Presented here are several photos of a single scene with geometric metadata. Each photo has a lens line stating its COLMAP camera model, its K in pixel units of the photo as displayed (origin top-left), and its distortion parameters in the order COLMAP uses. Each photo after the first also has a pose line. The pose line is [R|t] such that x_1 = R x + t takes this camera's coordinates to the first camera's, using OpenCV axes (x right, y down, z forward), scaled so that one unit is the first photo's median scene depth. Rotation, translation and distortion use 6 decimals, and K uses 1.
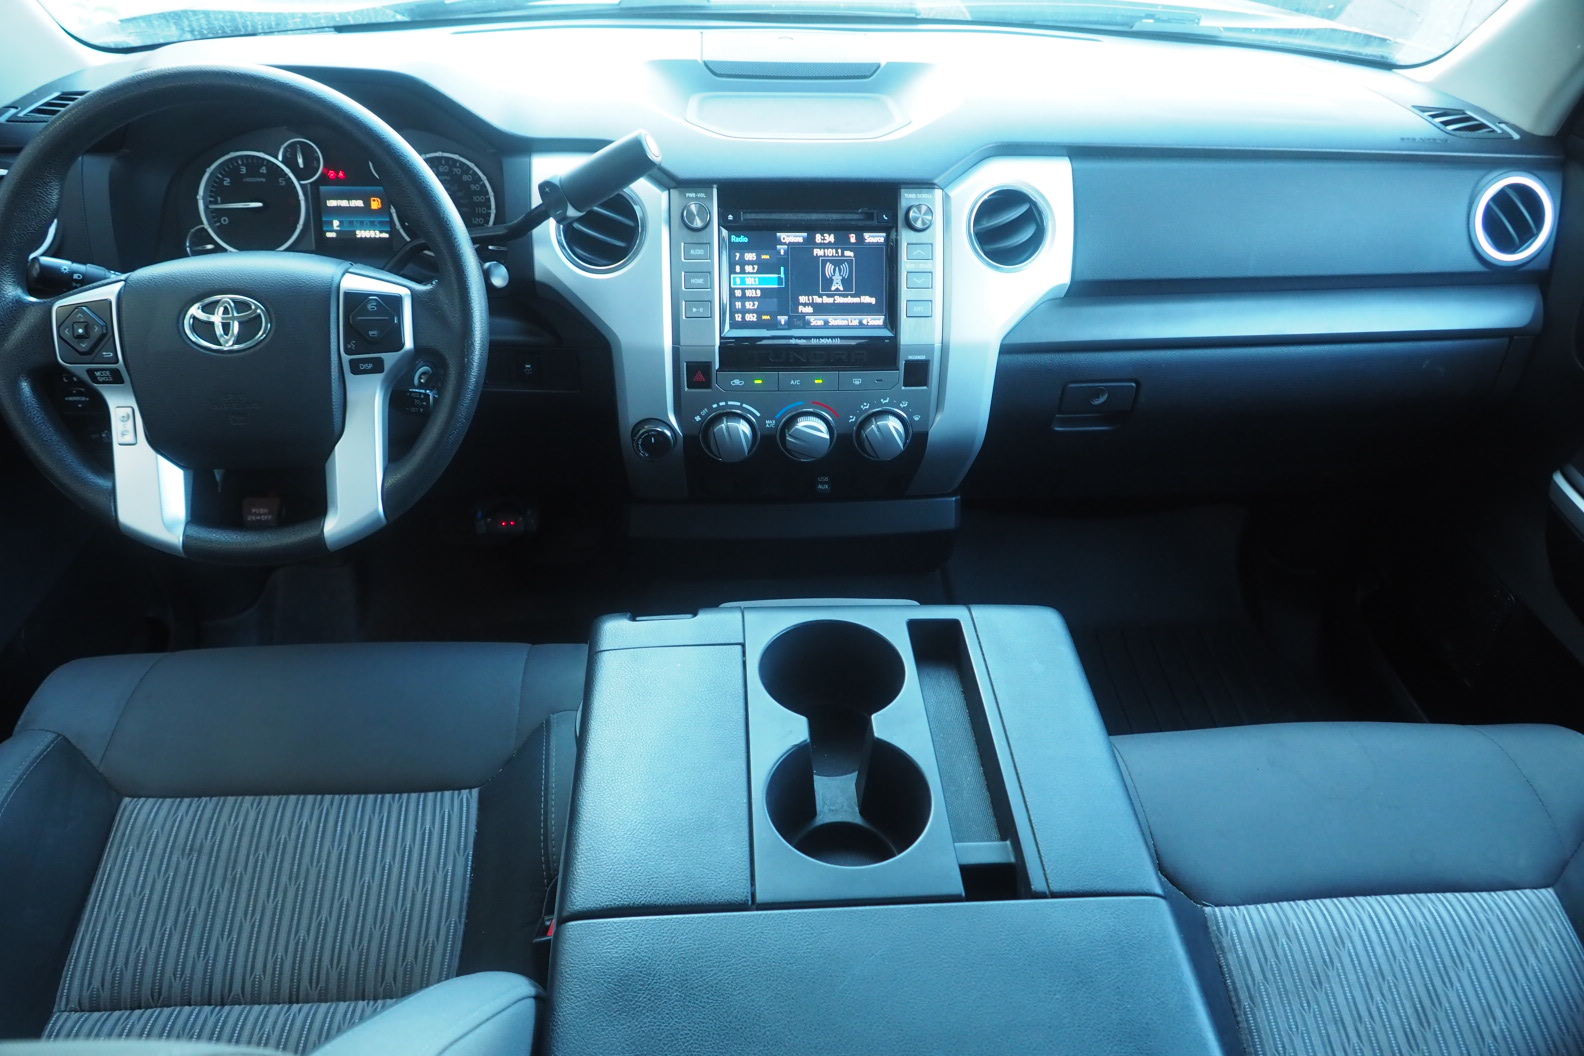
lens RADIAL K [[1127.3, 0, 792.0], [0, 1127.3, 528.0], [0, 0, 1]] dist [-0.025108, 0.004857]
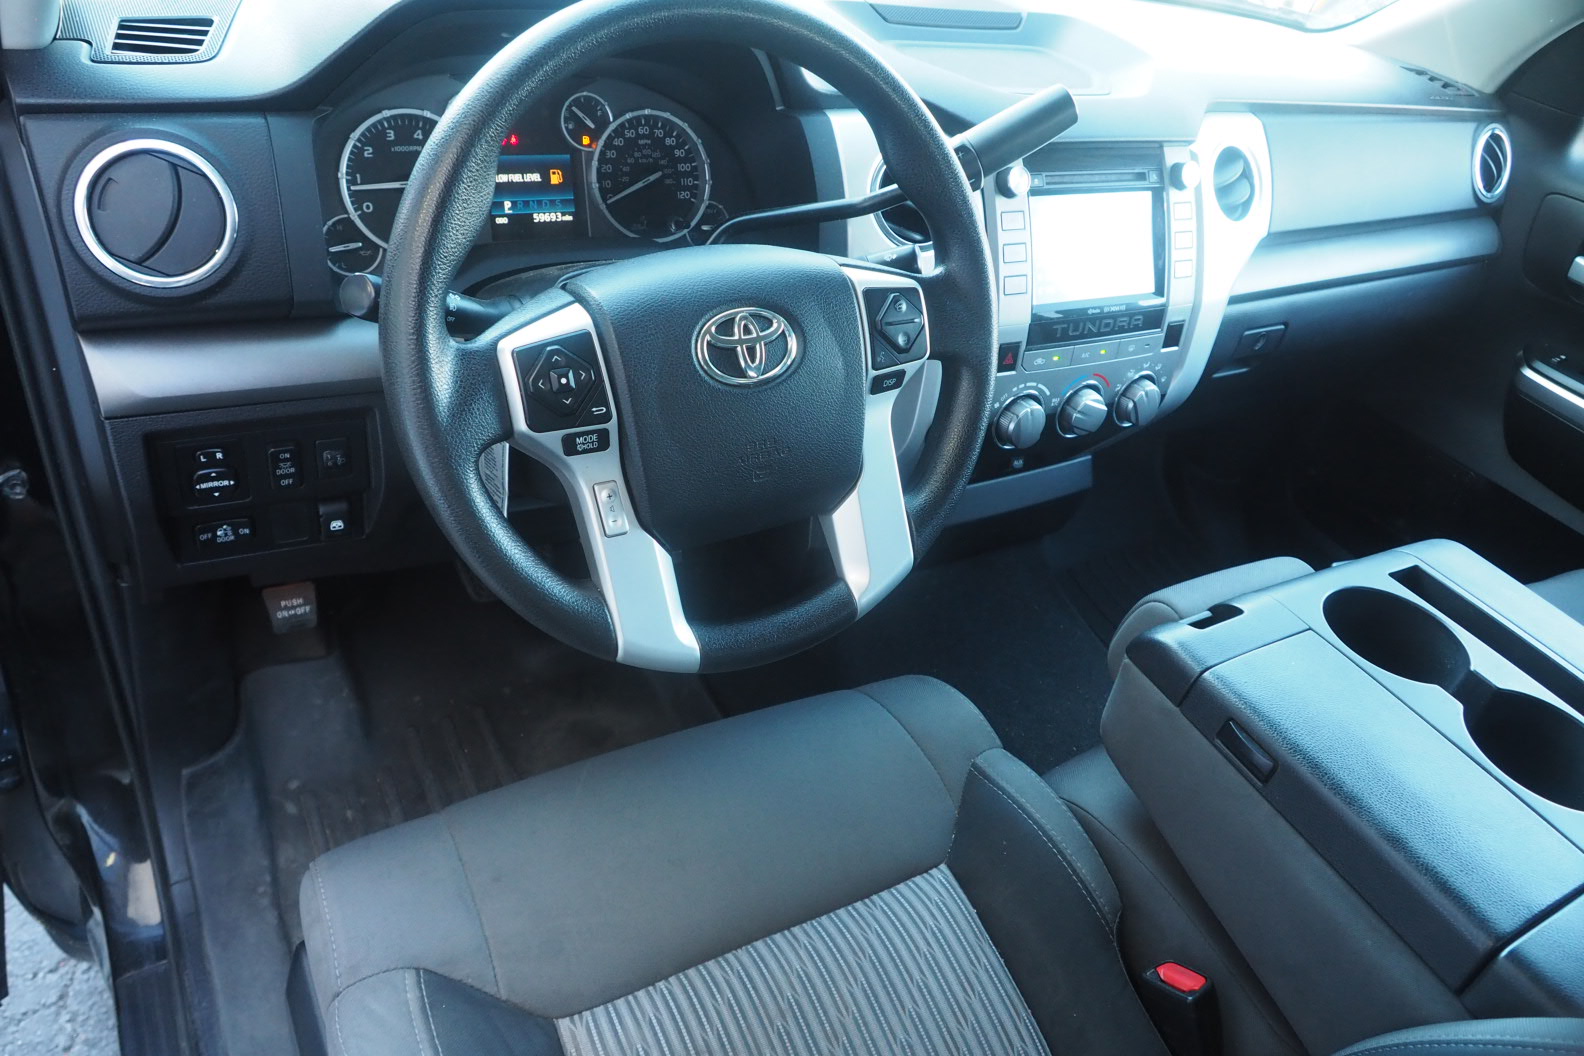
lens RADIAL K [[1127.3, 0, 792.0], [0, 1127.3, 528.0], [0, 0, 1]] dist [-0.025108, 0.004857]
pose [[0.889818, -0.164046, 0.425808, -0.650328], [0.146944, 0.986450, 0.072966, -0.092363], [-0.432008, -0.002357, 0.901867, 0.257081]]
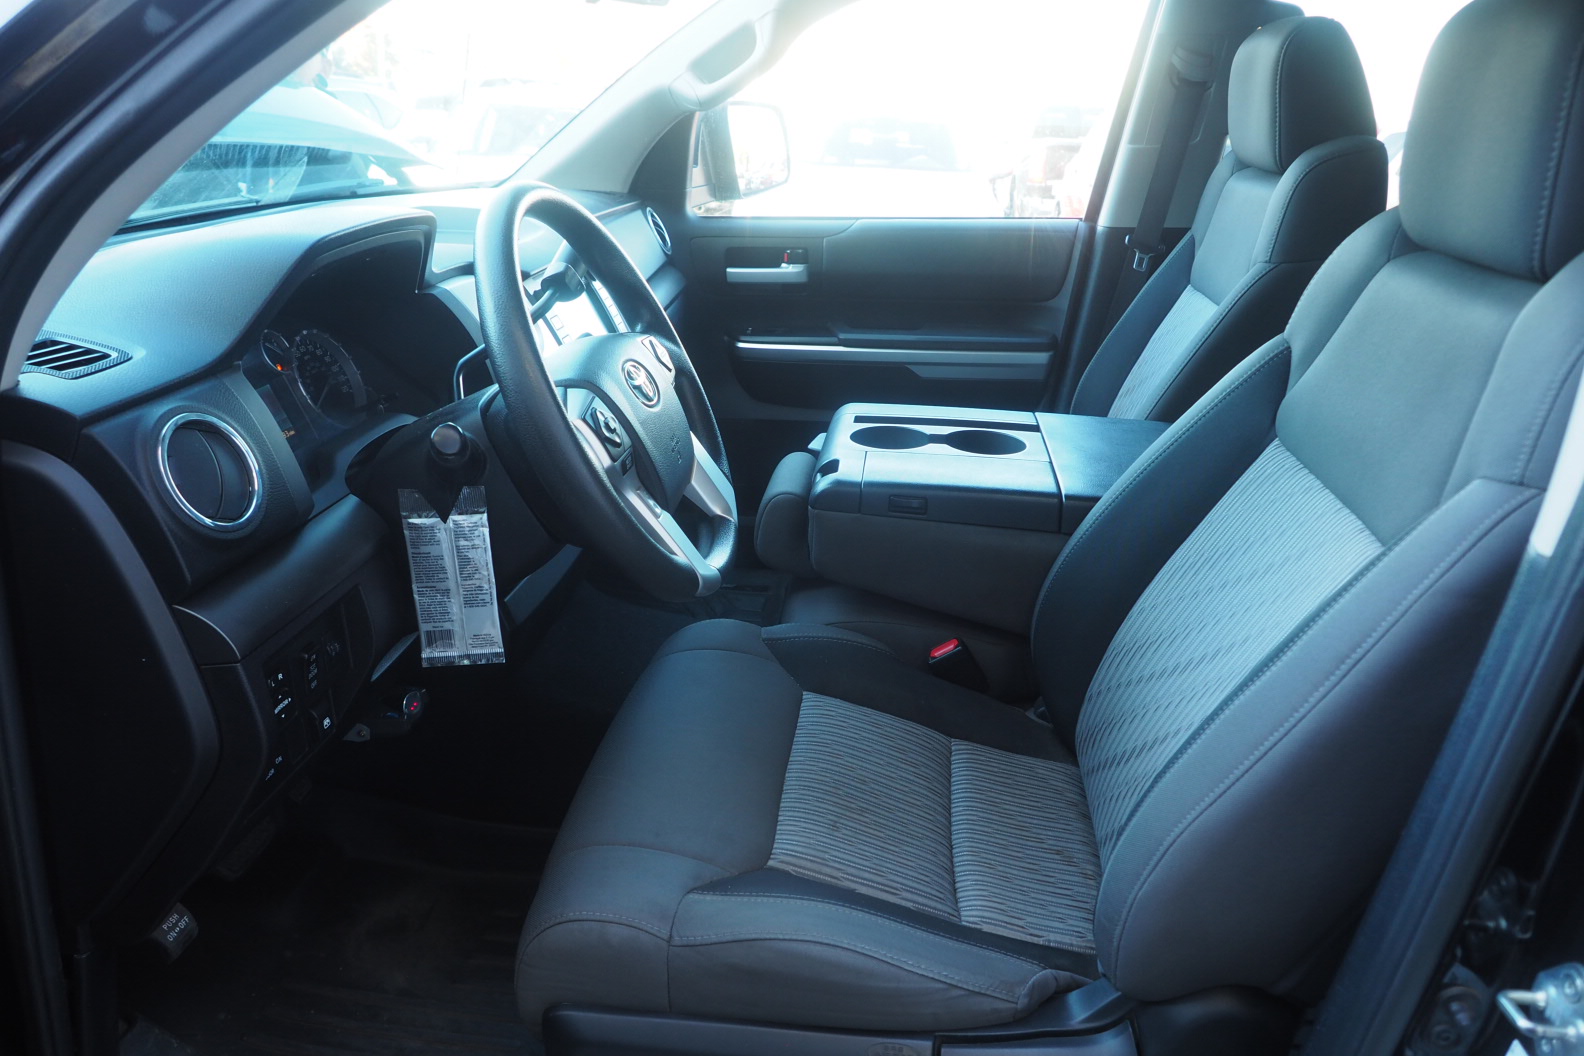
lens RADIAL K [[1127.3, 0, 792.0], [0, 1127.3, 528.0], [0, 0, 1]] dist [-0.025108, 0.004857]
pose [[0.176845, -0.381053, 0.907482, -1.255827], [0.578272, 0.786321, 0.217487, -0.180584], [-0.796446, 0.486310, 0.359410, 0.431703]]
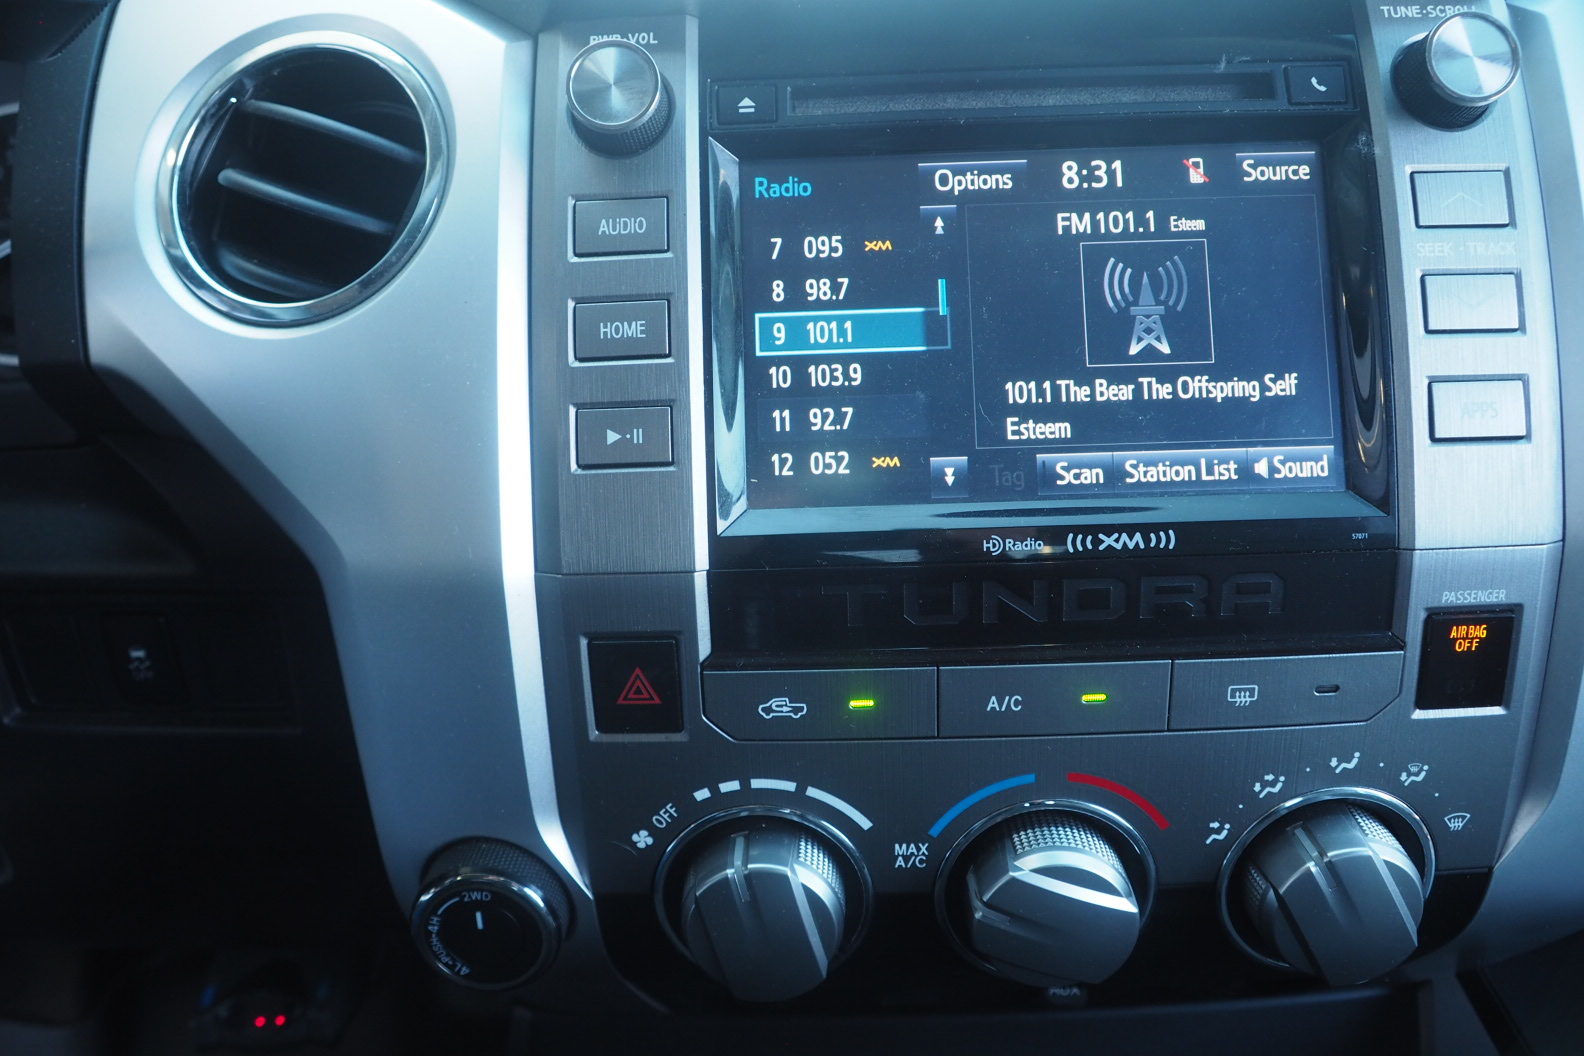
lens RADIAL K [[1126.2, 0, 789.5], [0, 1126.2, 504.9], [0, 0, 1]] dist [-0.029942, -0.001600]
pose [[0.995497, -0.029732, -0.090005, -0.022118], [0.008124, 0.972801, -0.231498, -0.115540], [0.094440, 0.229725, 0.968663, 0.741414]]
